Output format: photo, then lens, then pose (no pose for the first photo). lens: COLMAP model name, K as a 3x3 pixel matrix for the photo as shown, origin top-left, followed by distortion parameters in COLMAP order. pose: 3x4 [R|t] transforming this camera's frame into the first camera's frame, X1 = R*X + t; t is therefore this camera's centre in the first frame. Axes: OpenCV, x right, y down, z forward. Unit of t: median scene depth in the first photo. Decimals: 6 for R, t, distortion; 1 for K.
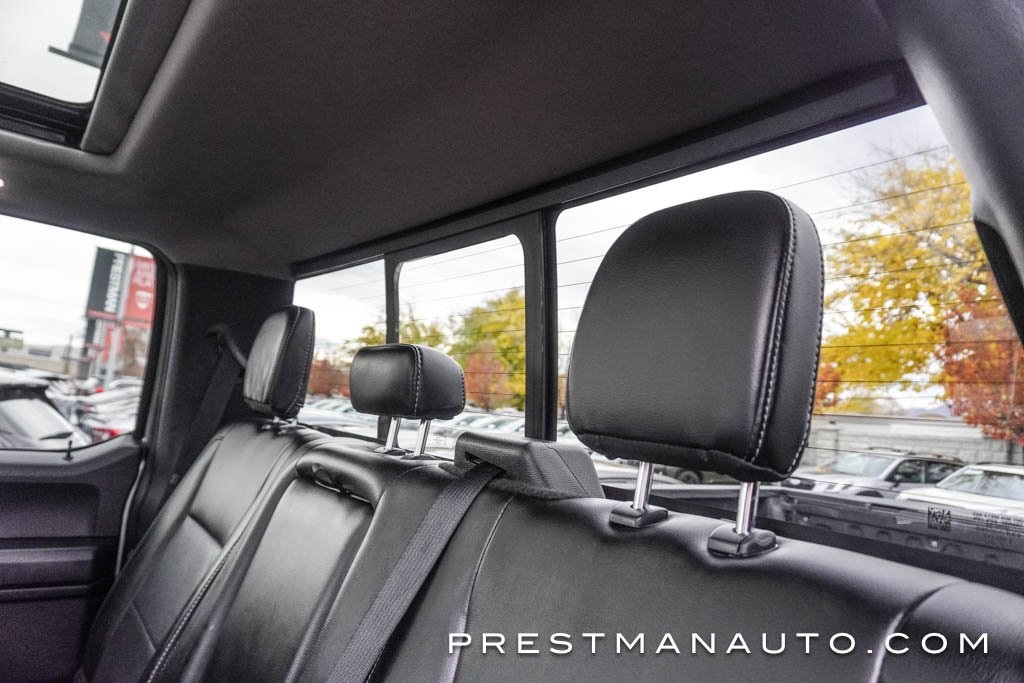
lens RADIAL K [[671.5, 0, 512.0], [0, 671.5, 341.5], [0, 0, 1]] dist [-0.043991, 0.026660]
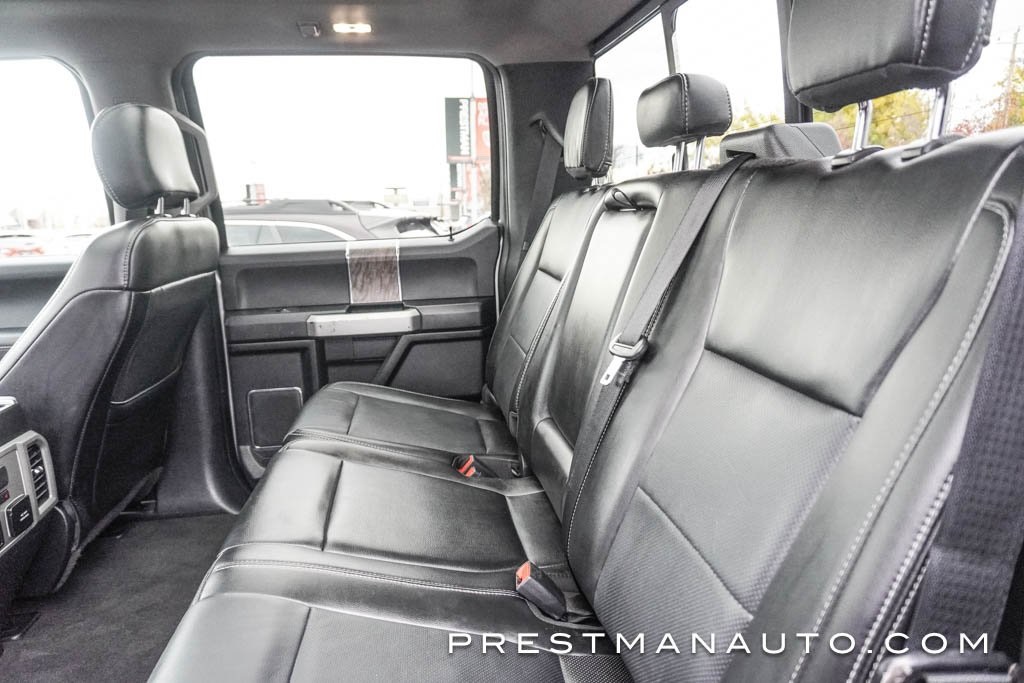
lens RADIAL K [[671.5, 0, 512.0], [0, 671.5, 341.5], [0, 0, 1]] dist [-0.043991, 0.026660]
pose [[0.873238, -0.030501, -0.486339, 0.092099], [0.164310, 0.958021, 0.234943, 0.083862], [0.458757, -0.285072, 0.841591, -0.148608]]
